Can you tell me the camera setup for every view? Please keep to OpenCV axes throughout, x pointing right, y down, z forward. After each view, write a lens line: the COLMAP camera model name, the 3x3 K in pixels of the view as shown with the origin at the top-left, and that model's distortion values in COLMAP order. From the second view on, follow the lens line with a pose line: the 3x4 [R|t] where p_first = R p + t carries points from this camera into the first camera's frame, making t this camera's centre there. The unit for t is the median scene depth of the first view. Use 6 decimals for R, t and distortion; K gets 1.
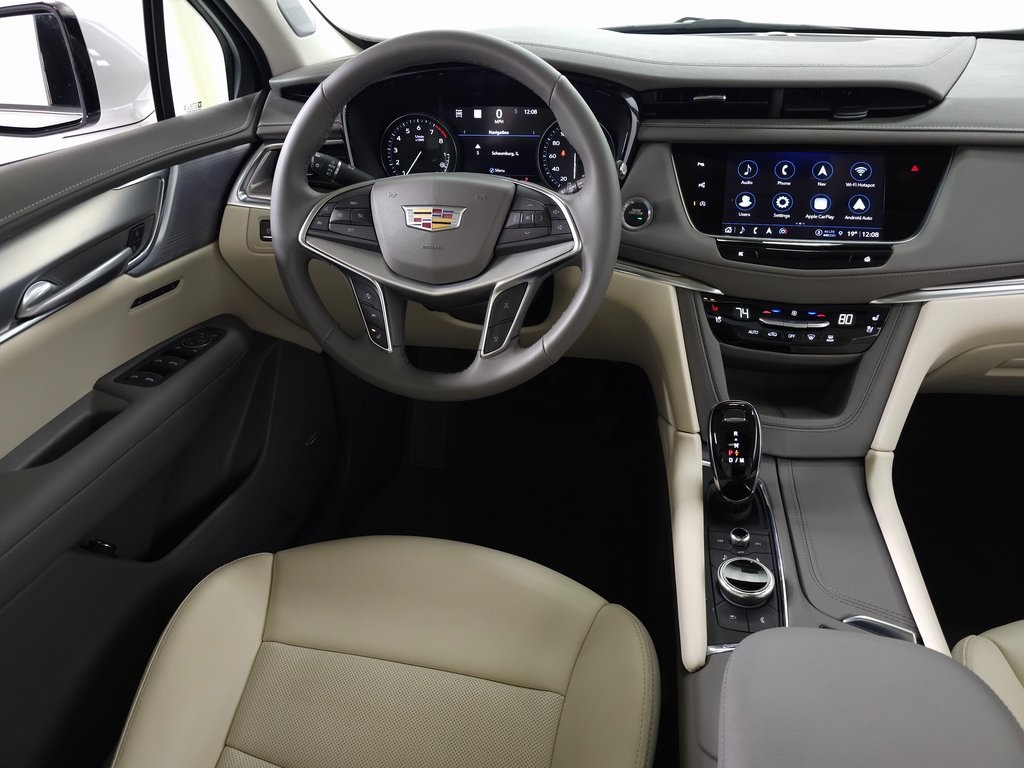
lens RADIAL K [[673.0, 0, 510.9], [0, 673.0, 380.3], [0, 0, 1]] dist [0.037746, -0.042036]
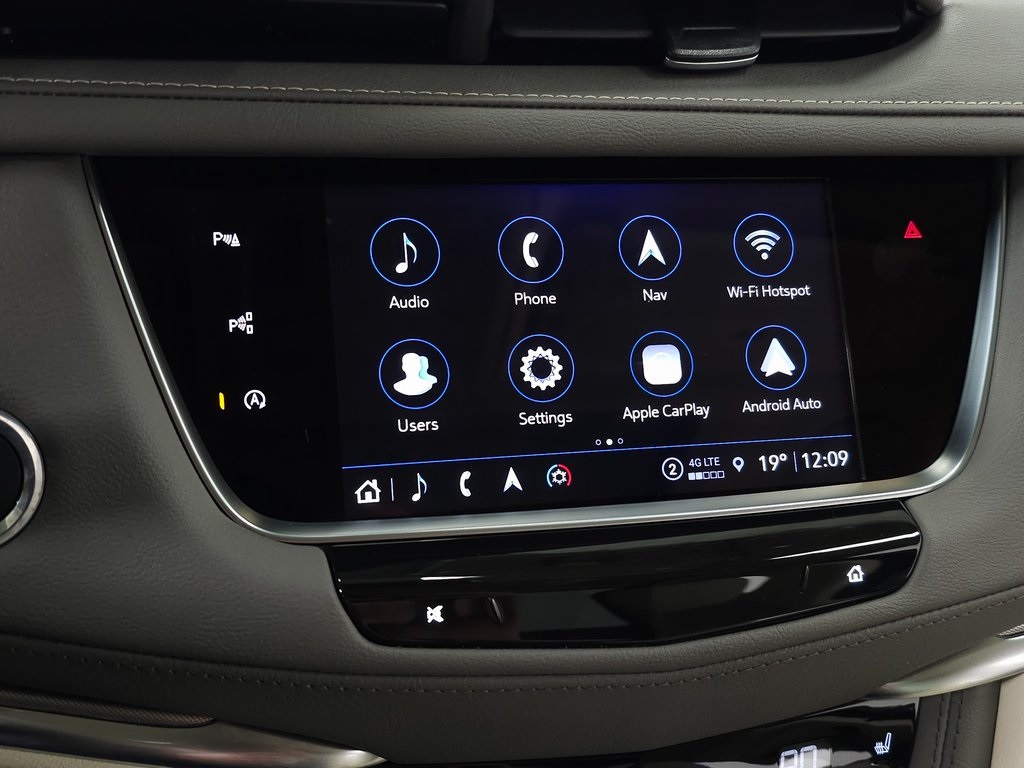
lens RADIAL K [[1135.4, 0, 510.9], [0, 1135.4, 392.6], [0, 0, 1]] dist [0.034449, 0.000000]
pose [[0.891132, -0.122263, 0.436962, 0.187966], [0.131539, 0.991269, 0.009100, -0.258599], [-0.434259, 0.049368, 0.899434, 0.591894]]
